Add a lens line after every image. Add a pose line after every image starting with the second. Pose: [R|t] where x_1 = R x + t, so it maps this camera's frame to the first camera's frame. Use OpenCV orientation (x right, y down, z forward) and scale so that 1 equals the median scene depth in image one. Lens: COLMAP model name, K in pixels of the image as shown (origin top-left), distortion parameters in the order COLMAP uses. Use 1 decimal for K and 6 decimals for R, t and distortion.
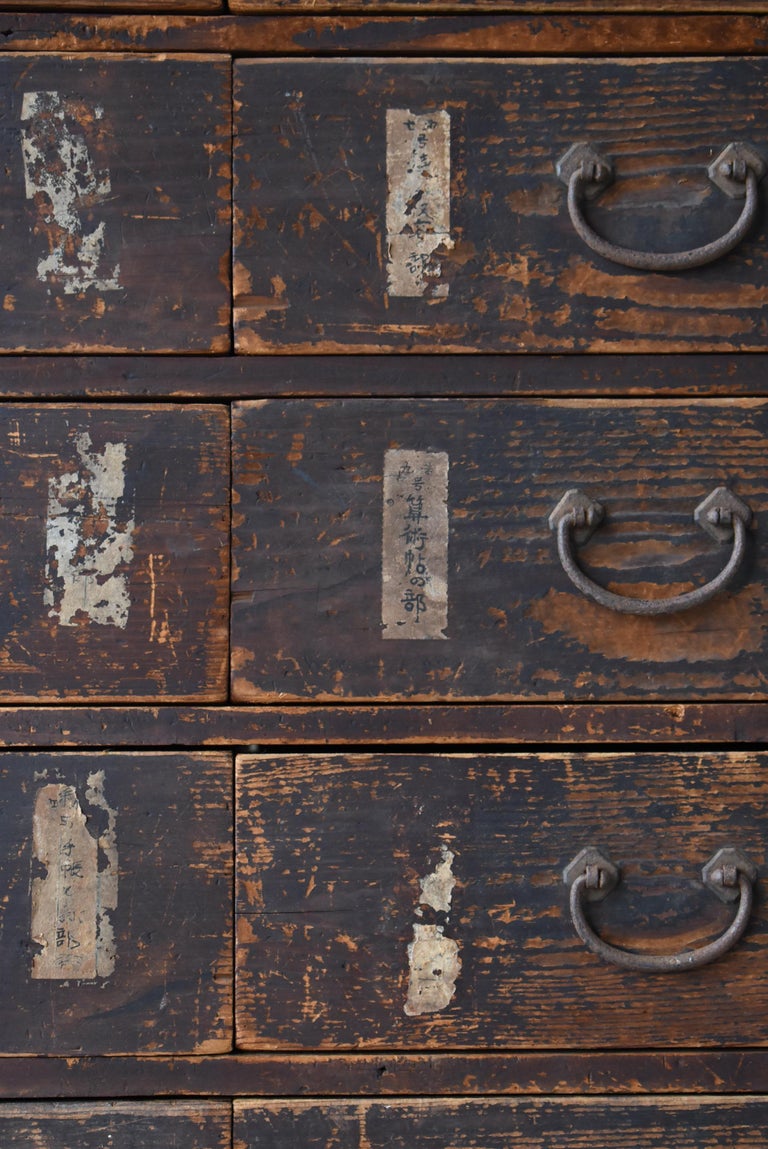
lens RADIAL K [[2613.7, 0, 384.0], [0, 2613.7, 574.5], [0, 0, 1]] dist [0.062612, 0.028347]
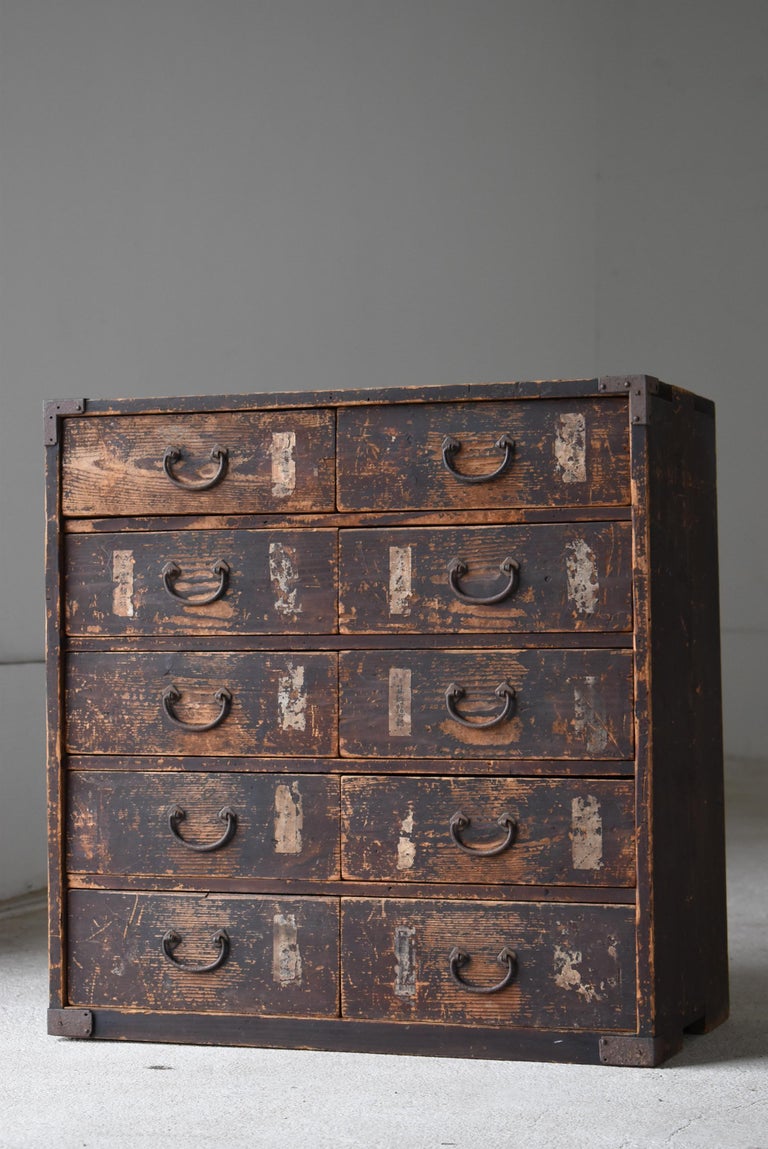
lens RADIAL K [[2613.7, 0, 384.0], [0, 2613.7, 574.5], [0, 0, 1]] dist [0.062612, 0.028347]
pose [[0.933493, -0.010324, -0.358448, 1.005756], [0.017781, 0.999688, 0.017514, -0.198574], [0.358155, -0.022723, 0.933385, -1.627215]]
